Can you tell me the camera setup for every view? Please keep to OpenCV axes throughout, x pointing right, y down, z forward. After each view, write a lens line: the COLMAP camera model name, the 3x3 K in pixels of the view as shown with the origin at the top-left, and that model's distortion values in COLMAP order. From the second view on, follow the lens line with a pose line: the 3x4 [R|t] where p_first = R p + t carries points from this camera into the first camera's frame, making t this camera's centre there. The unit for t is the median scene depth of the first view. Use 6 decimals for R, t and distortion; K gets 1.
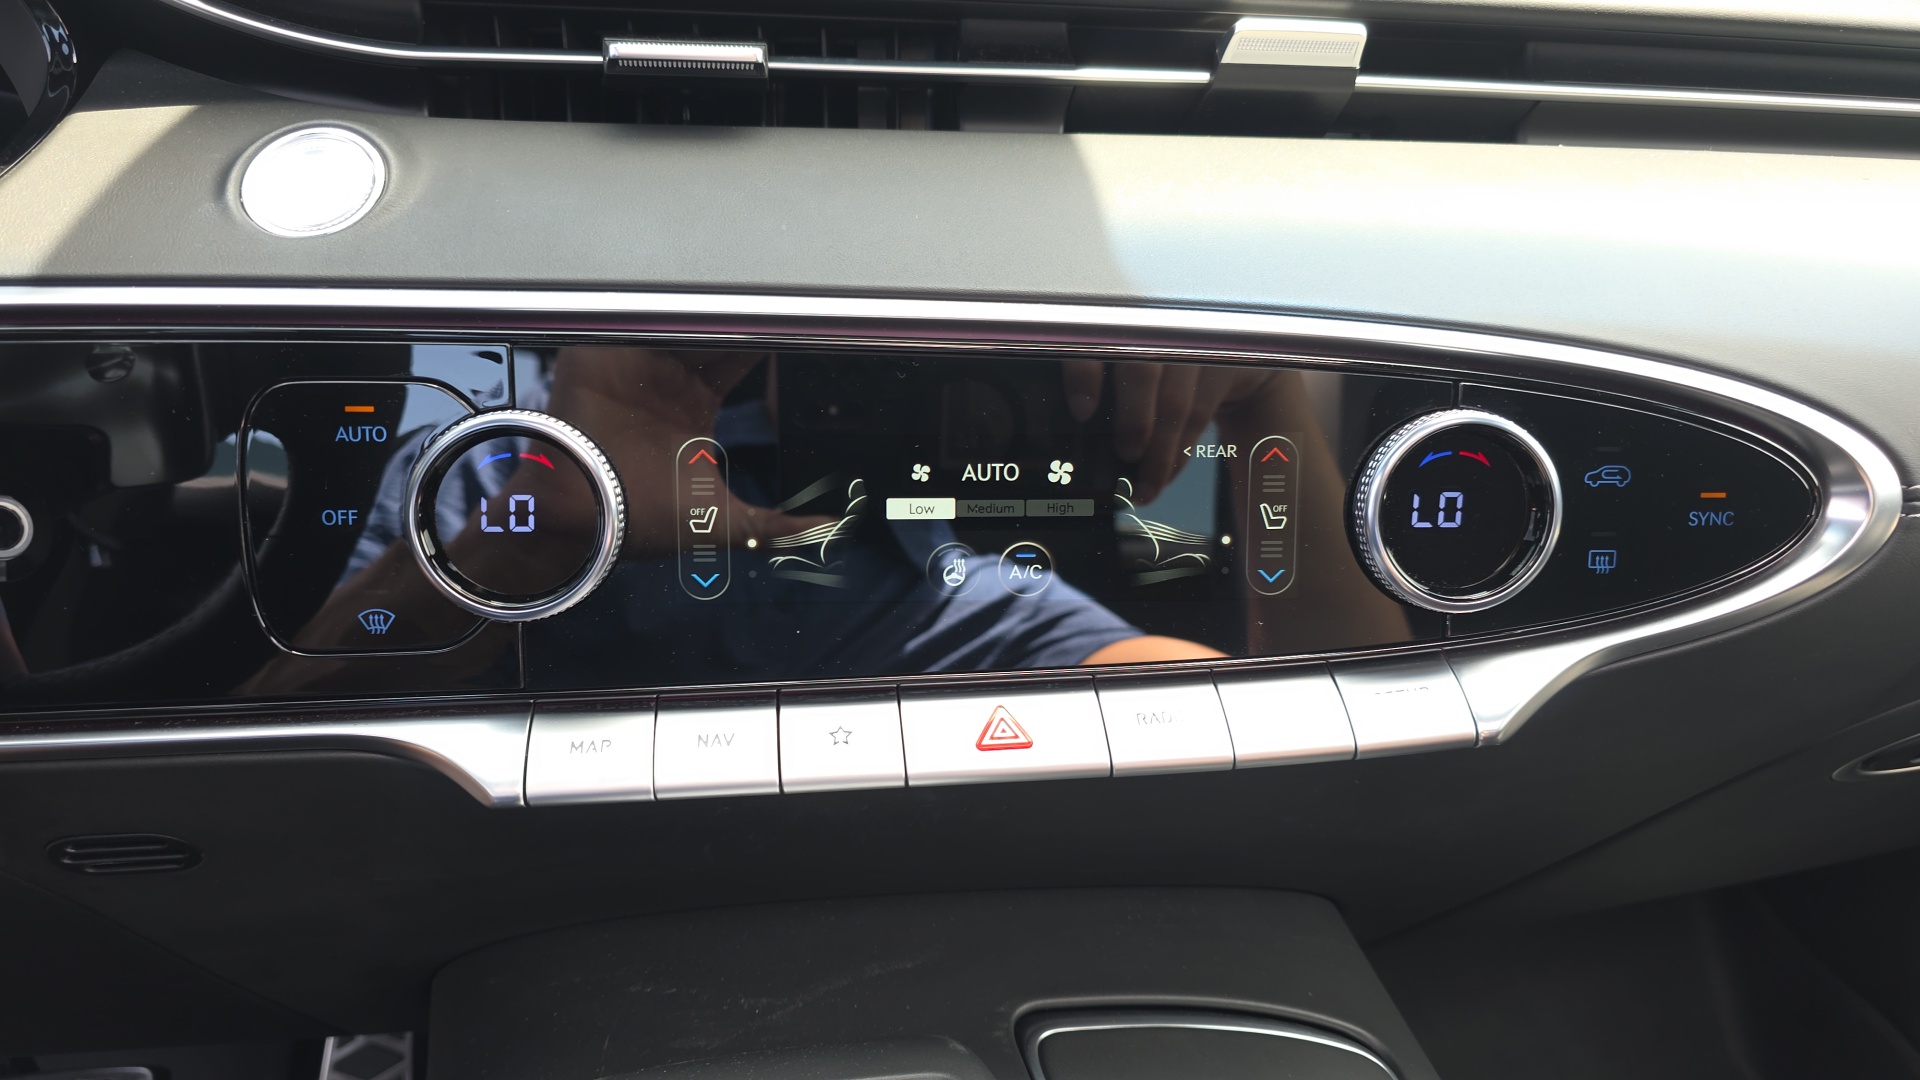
lens RADIAL K [[1290.5, 0, 939.7], [0, 1290.5, 557.4], [0, 0, 1]] dist [0.050902, -0.052718]
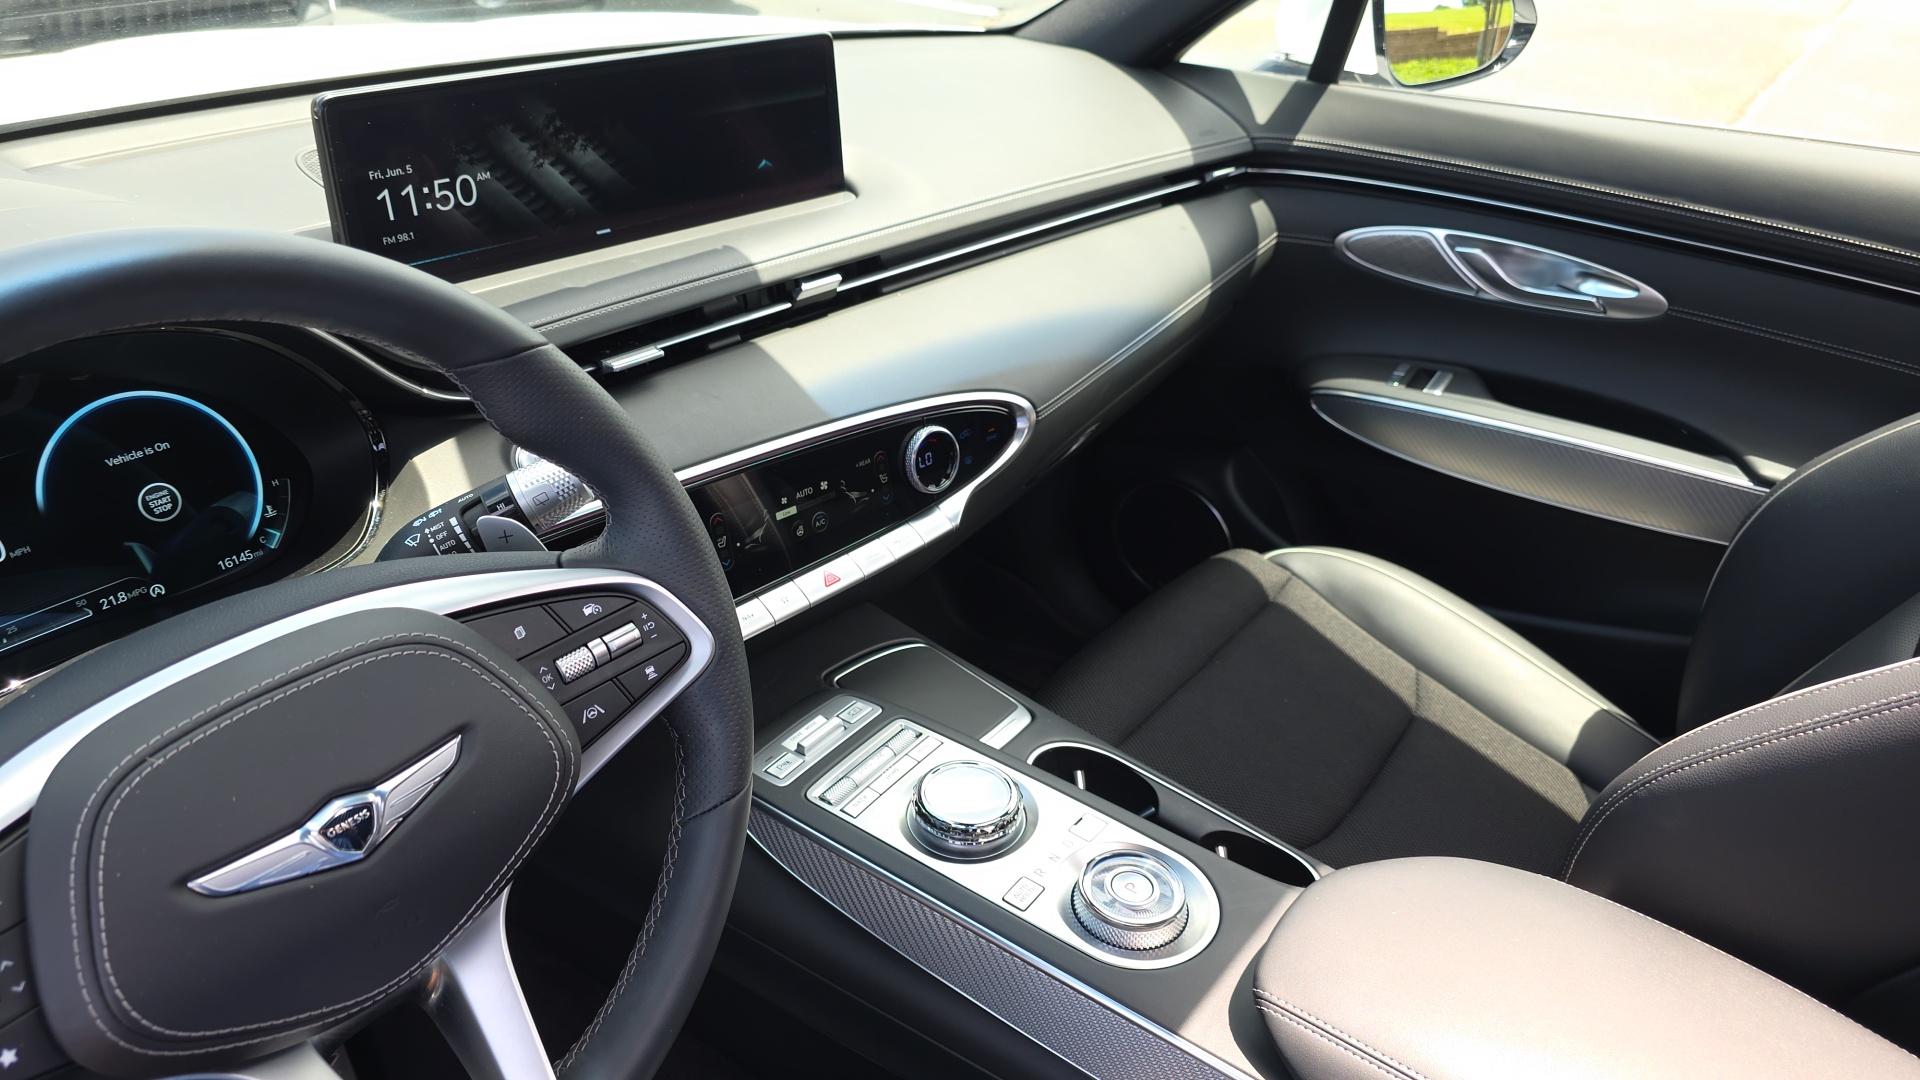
lens RADIAL K [[1290.5, 0, 931.7], [0, 1290.5, 555.9], [0, 0, 1]] dist [0.050902, -0.052718]
pose [[0.757069, -0.322957, 0.567931, -1.370807], [0.208582, 0.943266, 0.258346, -0.596582], [-0.619144, -0.077126, 0.781481, -1.350224]]
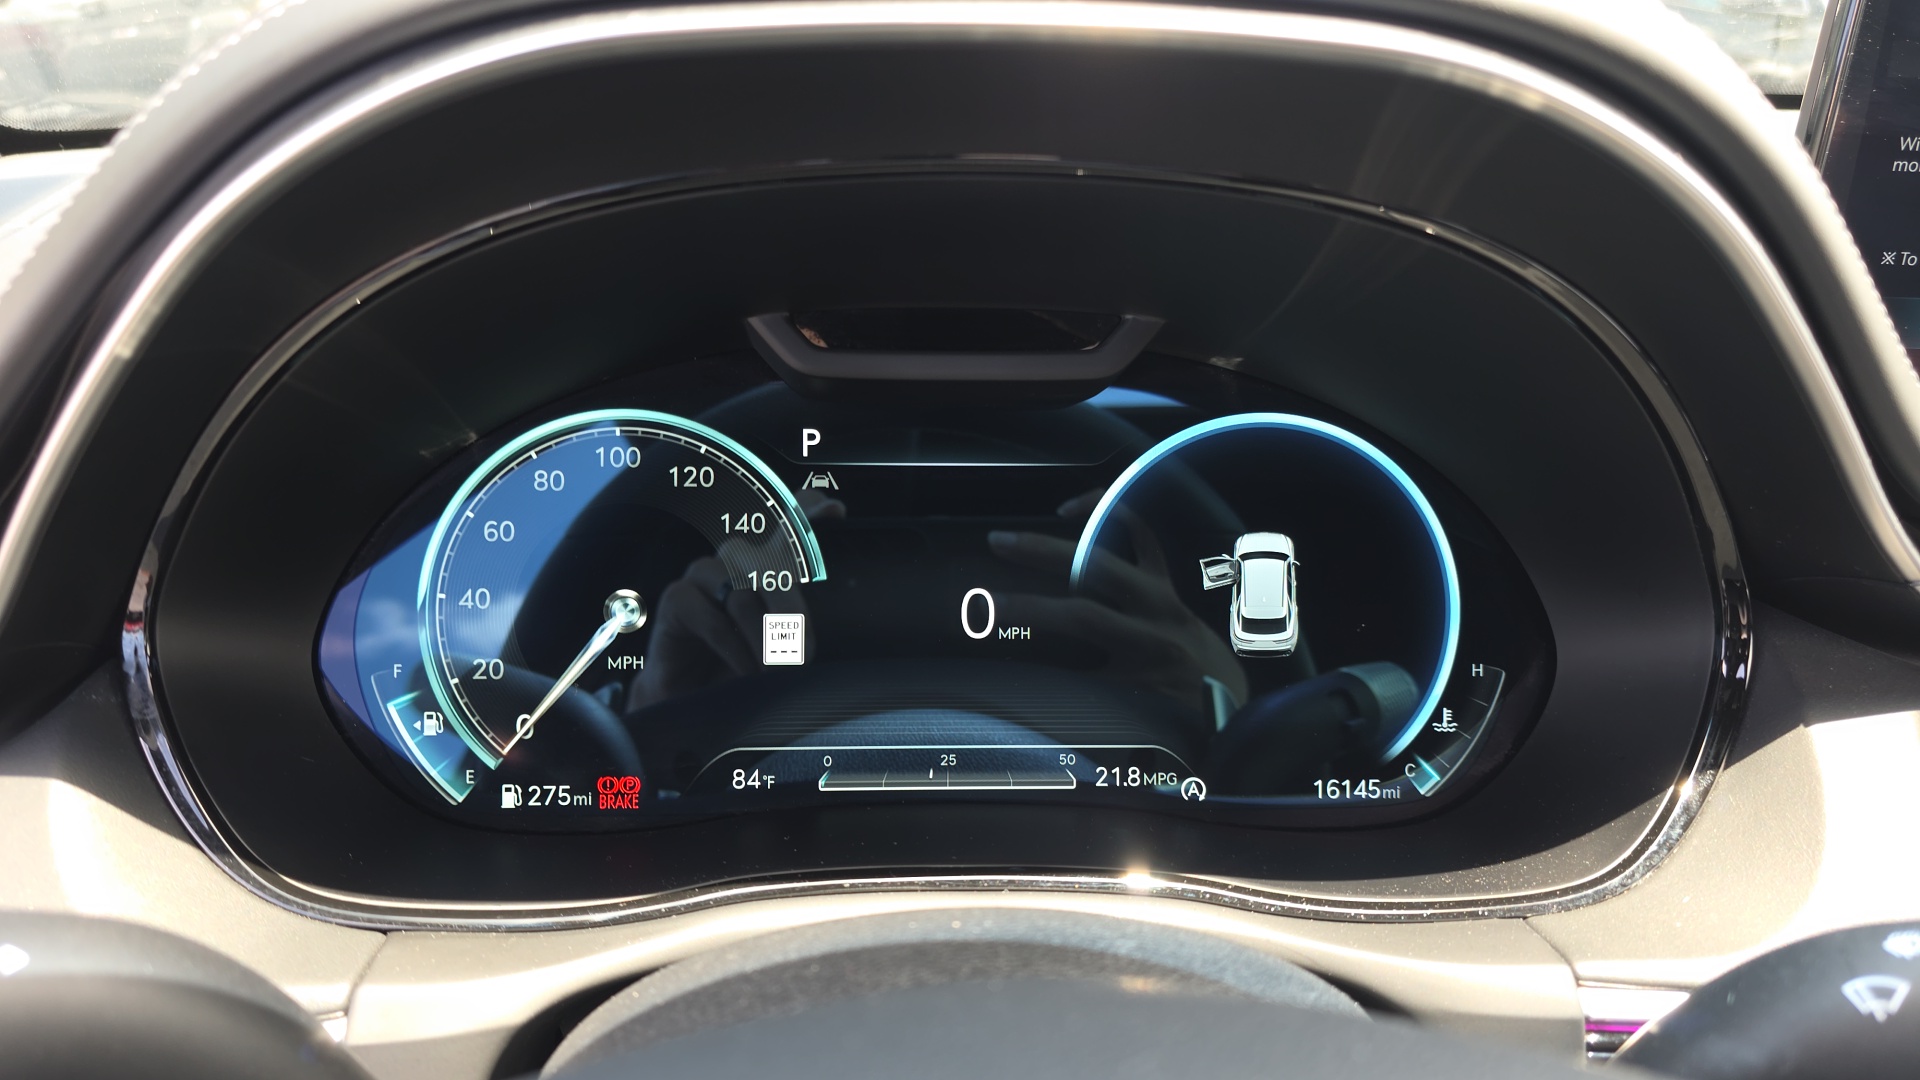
lens RADIAL K [[1290.5, 0, 930.9], [0, 1290.5, 535.1], [0, 0, 1]] dist [0.050902, -0.052718]
pose [[0.986870, 0.060363, -0.149811, -1.191889], [-0.057716, 0.998091, 0.021961, -0.475794], [0.150851, -0.013026, 0.988471, 0.020427]]
